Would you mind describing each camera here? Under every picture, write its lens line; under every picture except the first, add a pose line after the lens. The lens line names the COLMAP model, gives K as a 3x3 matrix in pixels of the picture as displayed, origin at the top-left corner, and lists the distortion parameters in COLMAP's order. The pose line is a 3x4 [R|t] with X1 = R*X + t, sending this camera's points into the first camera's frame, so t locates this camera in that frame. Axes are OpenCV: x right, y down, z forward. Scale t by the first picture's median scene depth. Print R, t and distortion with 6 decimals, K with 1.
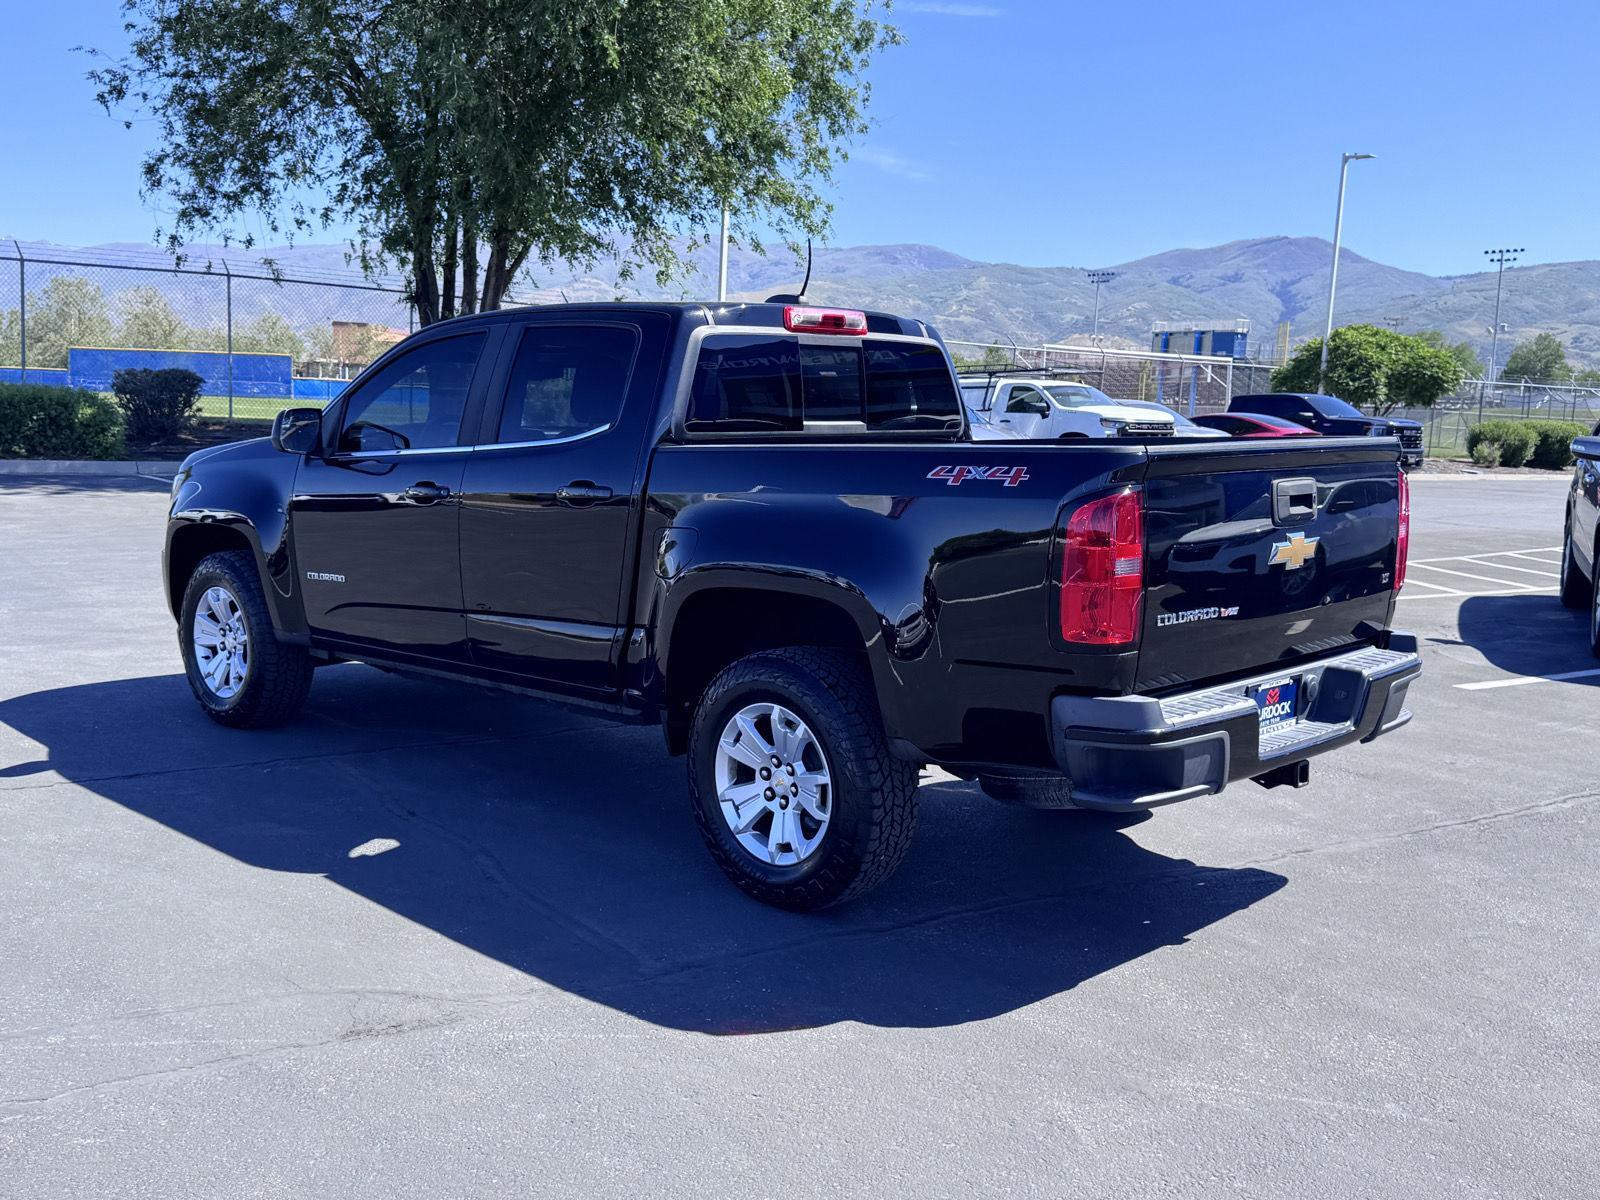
lens RADIAL K [[1550.9, 0, 804.2], [0, 1550.9, 608.4], [0, 0, 1]] dist [0.175542, -0.360978]
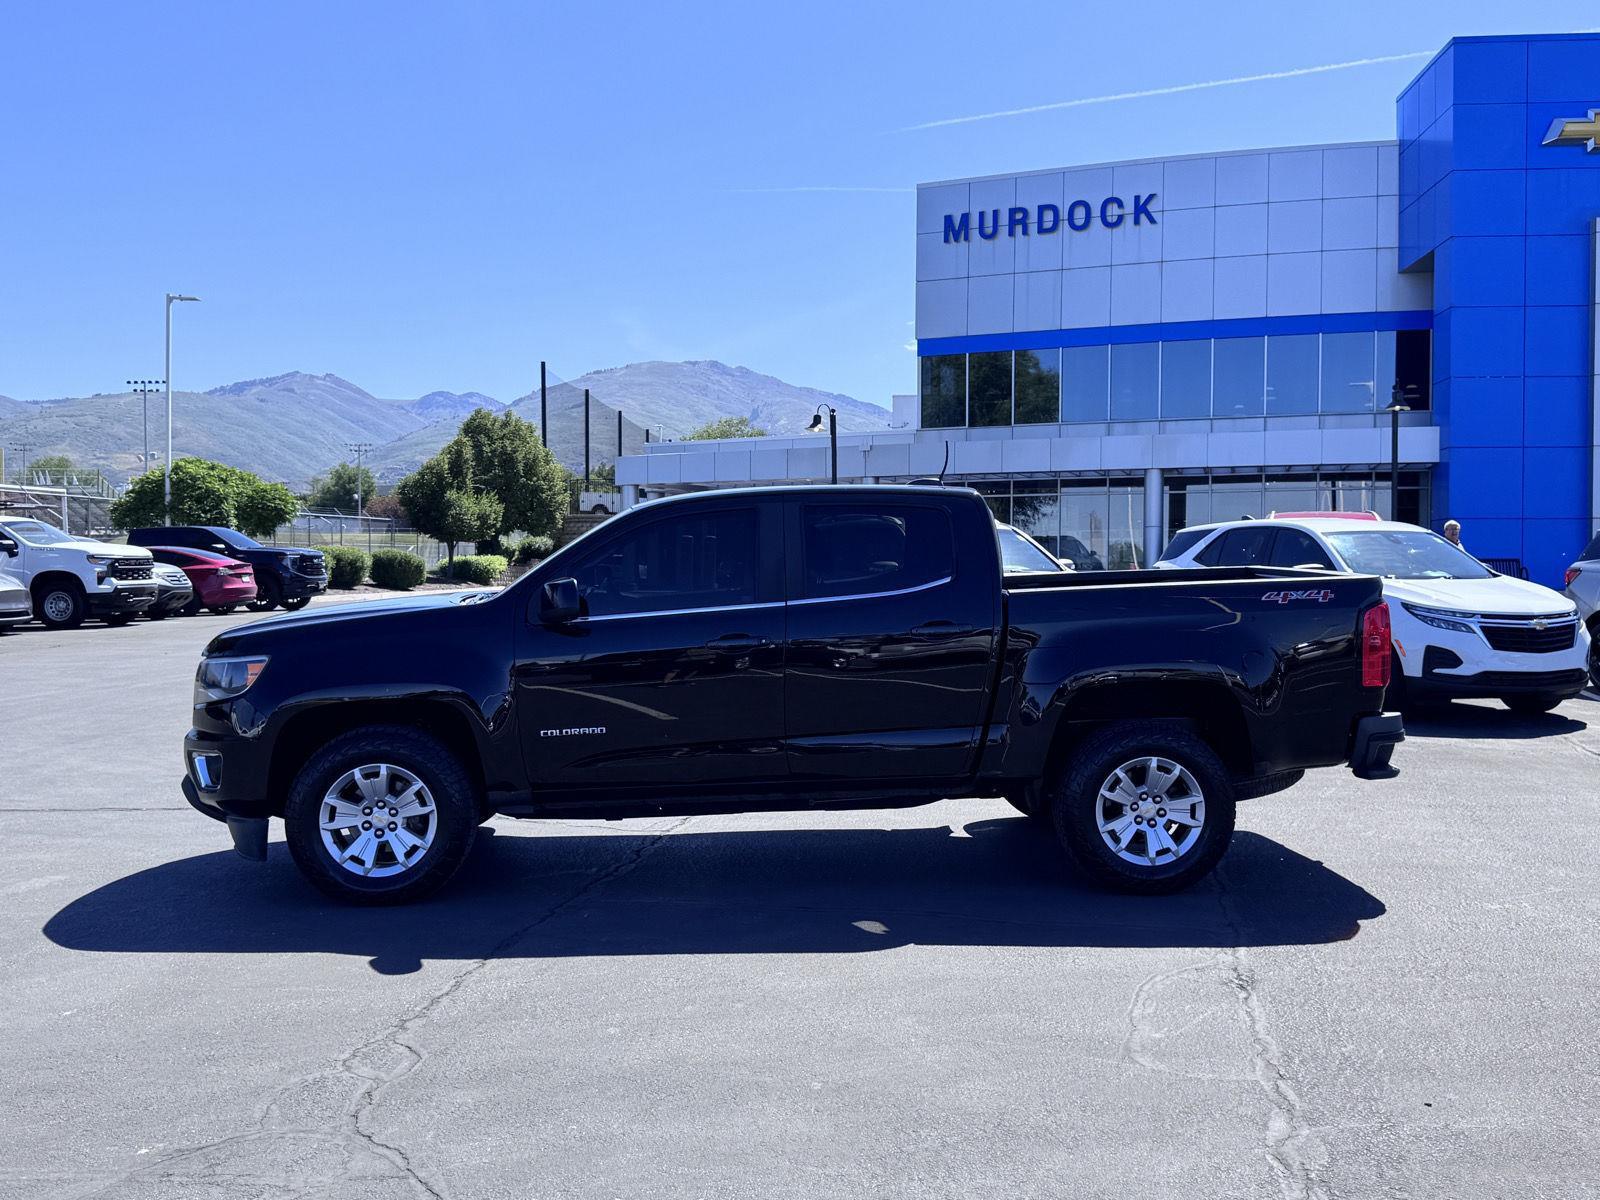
lens RADIAL K [[1550.9, 0, 804.2], [0, 1550.9, 608.4], [0, 0, 1]] dist [0.175542, -0.360978]
pose [[0.680985, -0.057671, 0.730023, -1.135765], [0.114555, 0.993010, -0.028414, -0.064441], [-0.723282, 0.102977, 0.682831, 0.164856]]
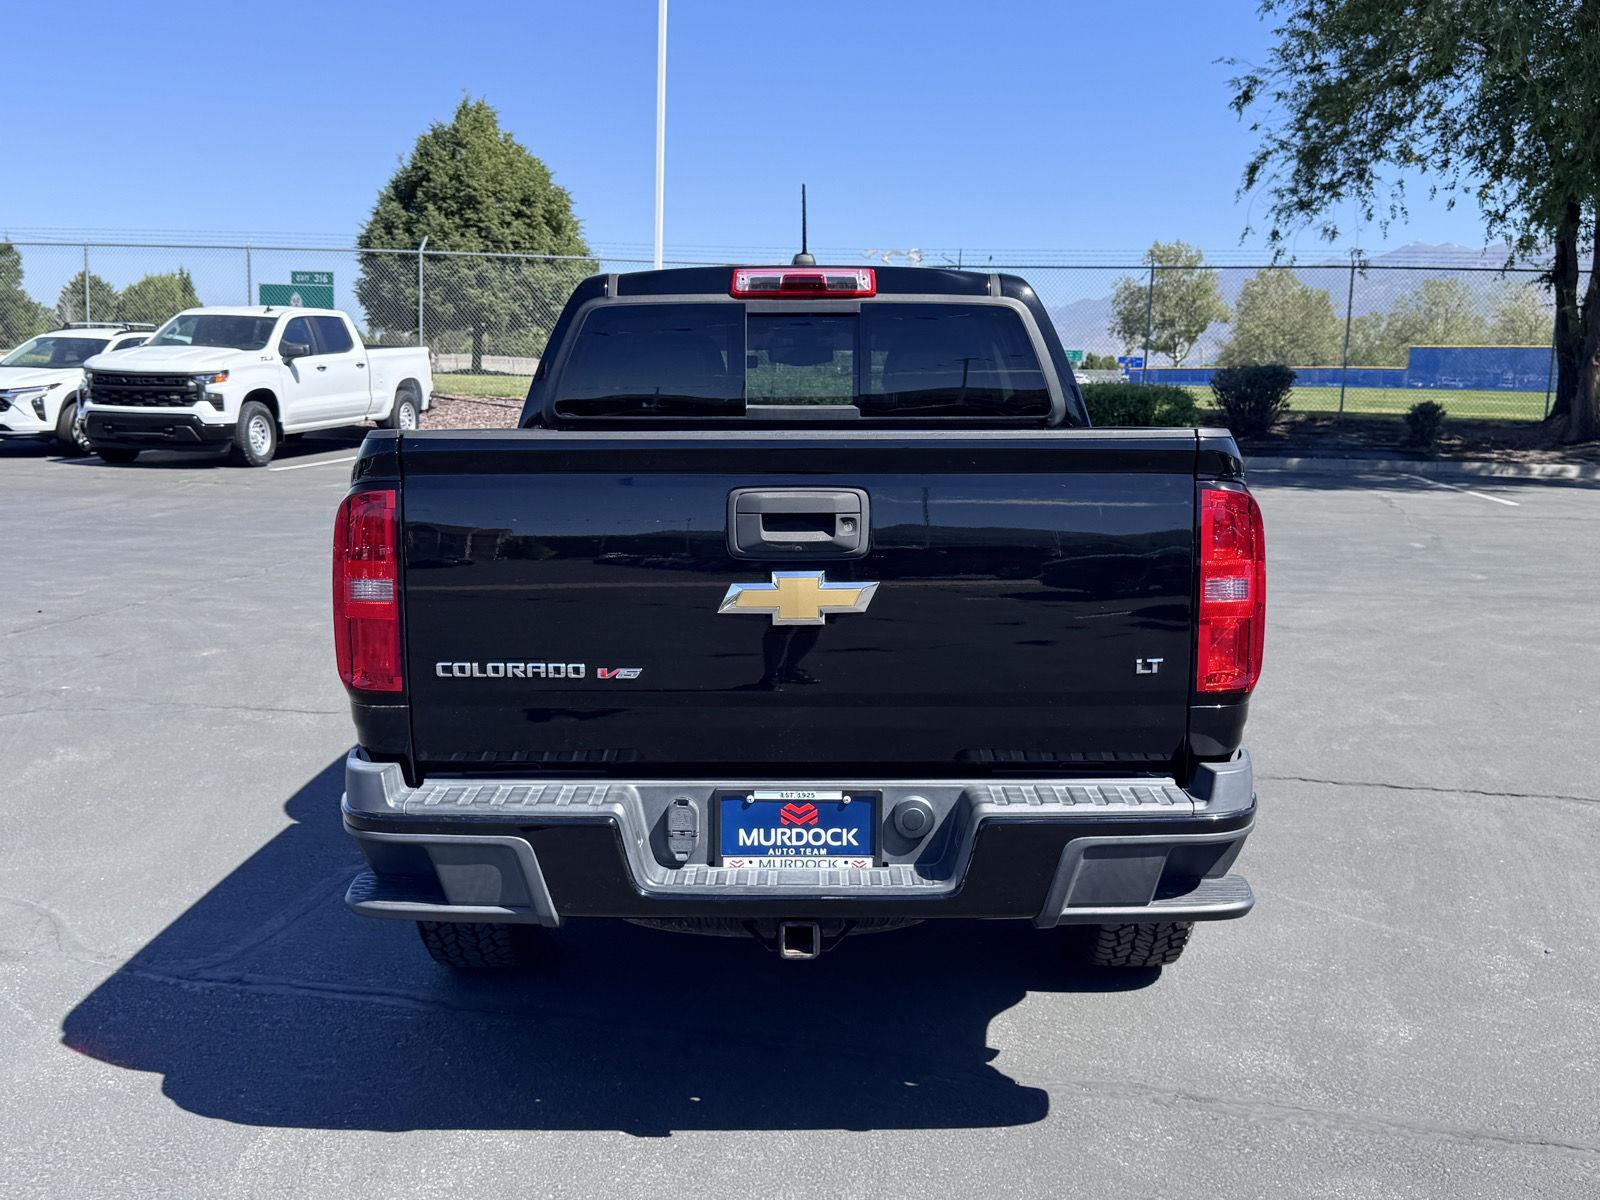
lens RADIAL K [[1550.9, 0, 804.2], [0, 1550.9, 608.4], [0, 0, 1]] dist [0.175542, -0.360978]
pose [[0.683470, 0.090727, -0.724319, 0.637718], [-0.089858, 0.995157, 0.039862, -0.047575], [0.724427, 0.037841, 0.688312, 0.451098]]
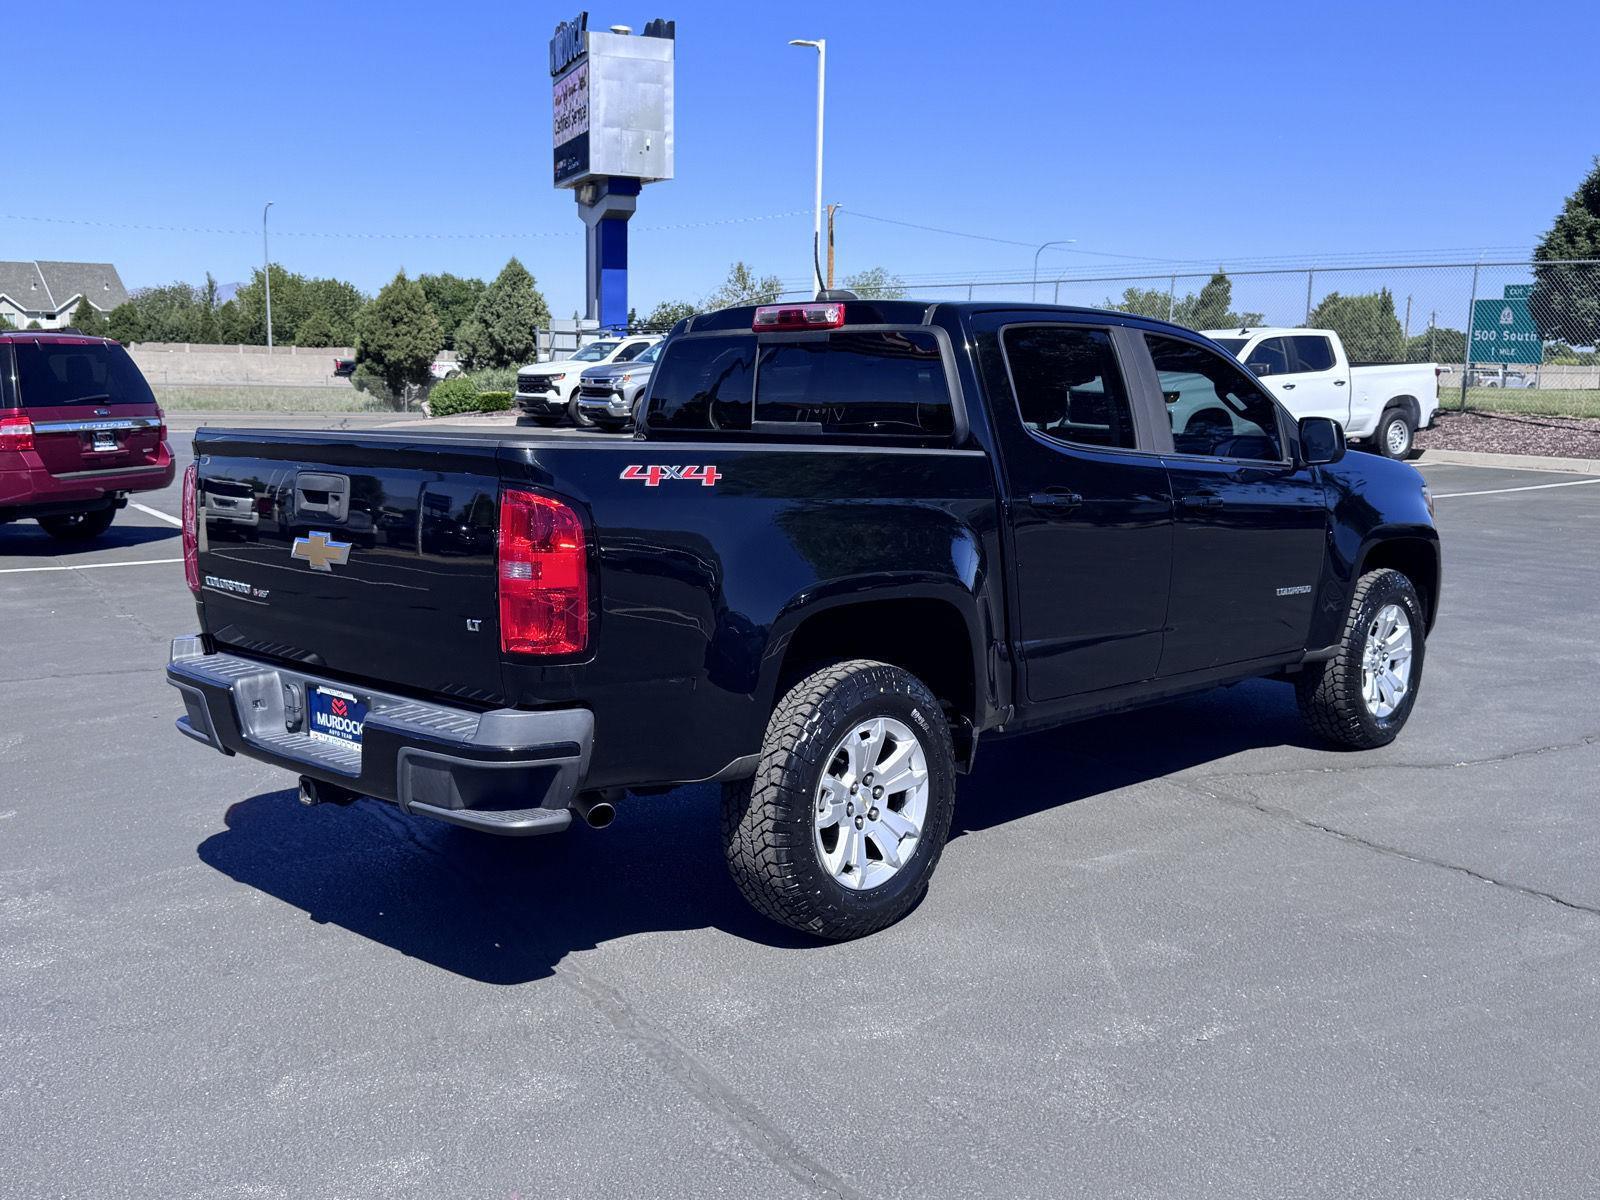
lens RADIAL K [[1550.9, 0, 804.2], [0, 1550.9, 608.4], [0, 0, 1]] dist [0.175542, -0.360978]
pose [[0.002584, 0.121633, -0.992572, 1.007599], [-0.143303, 0.982376, 0.120010, -0.126673], [0.989675, 0.141929, 0.019969, 1.032282]]
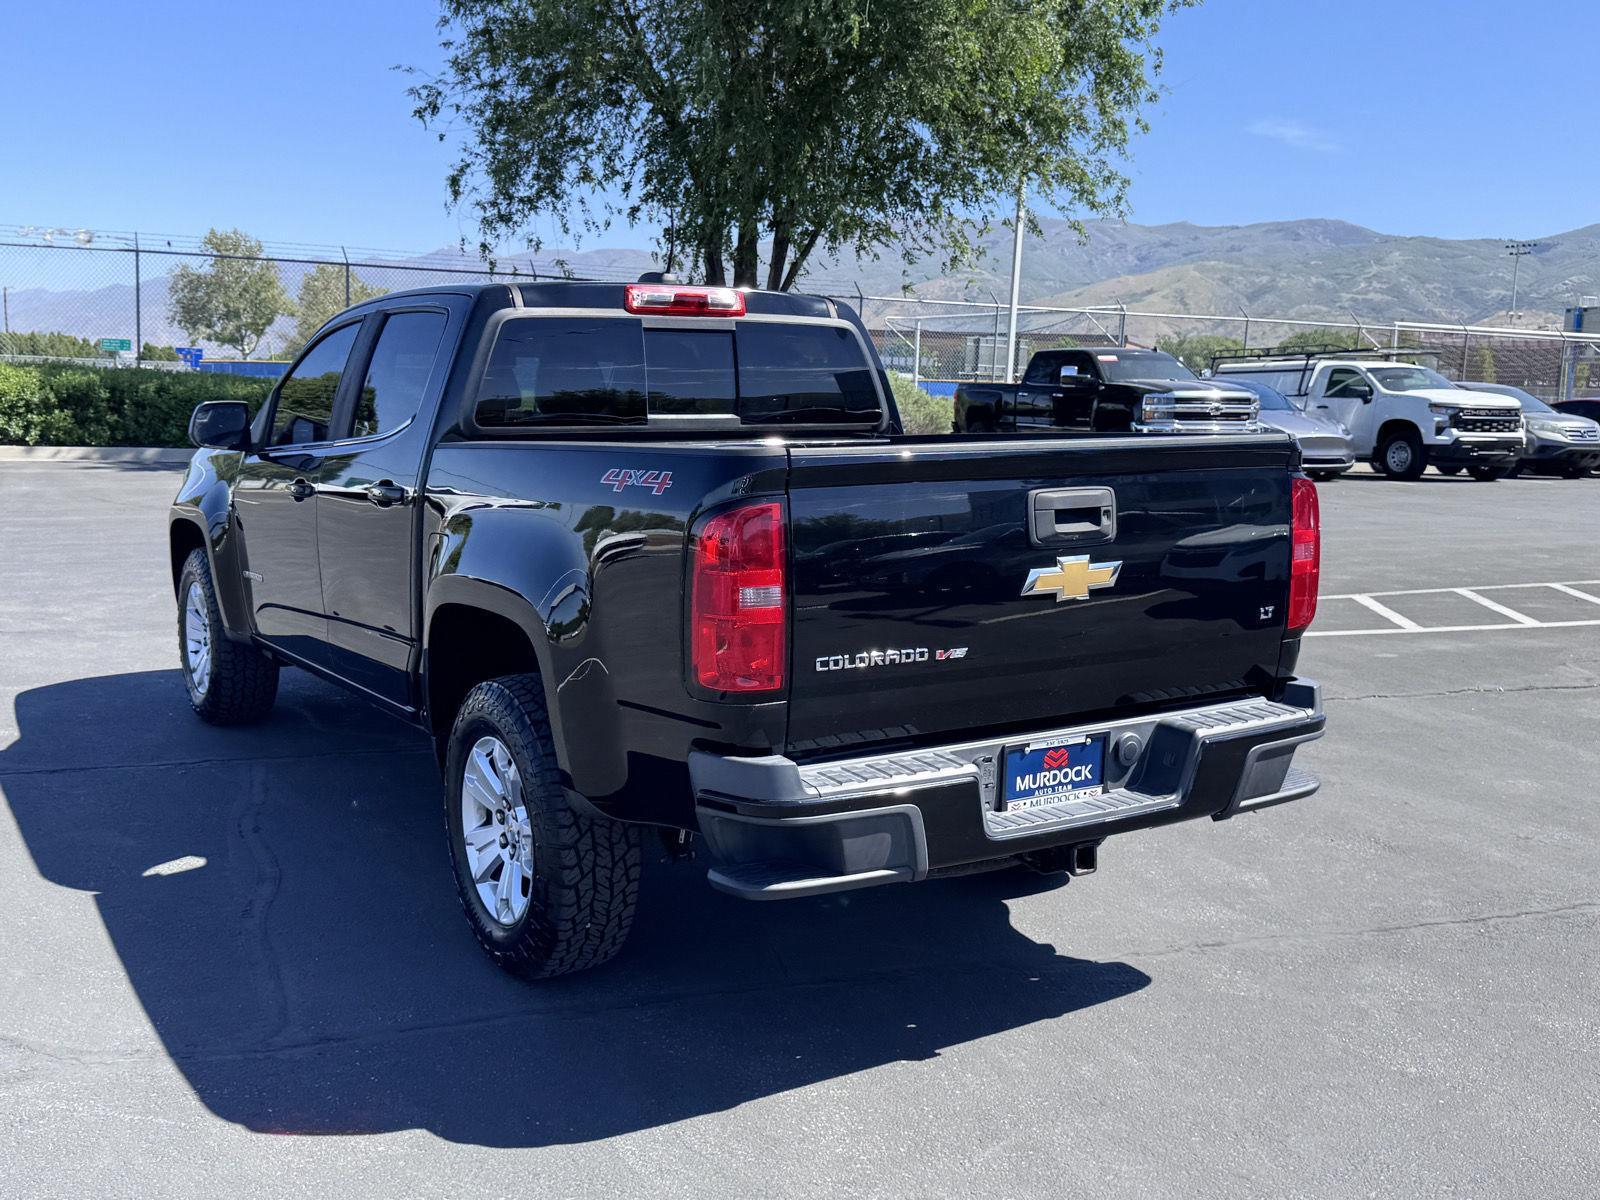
lens RADIAL K [[1551.4, 0, 782.0], [0, 1551.4, 596.3], [0, 0, 1]] dist [0.173460, -0.387073]
pose [[0.968532, 0.025270, -0.247603, 0.296727], [-0.025434, 0.999673, 0.002539, -0.020965], [0.247587, 0.003838, 0.968858, 0.159790]]
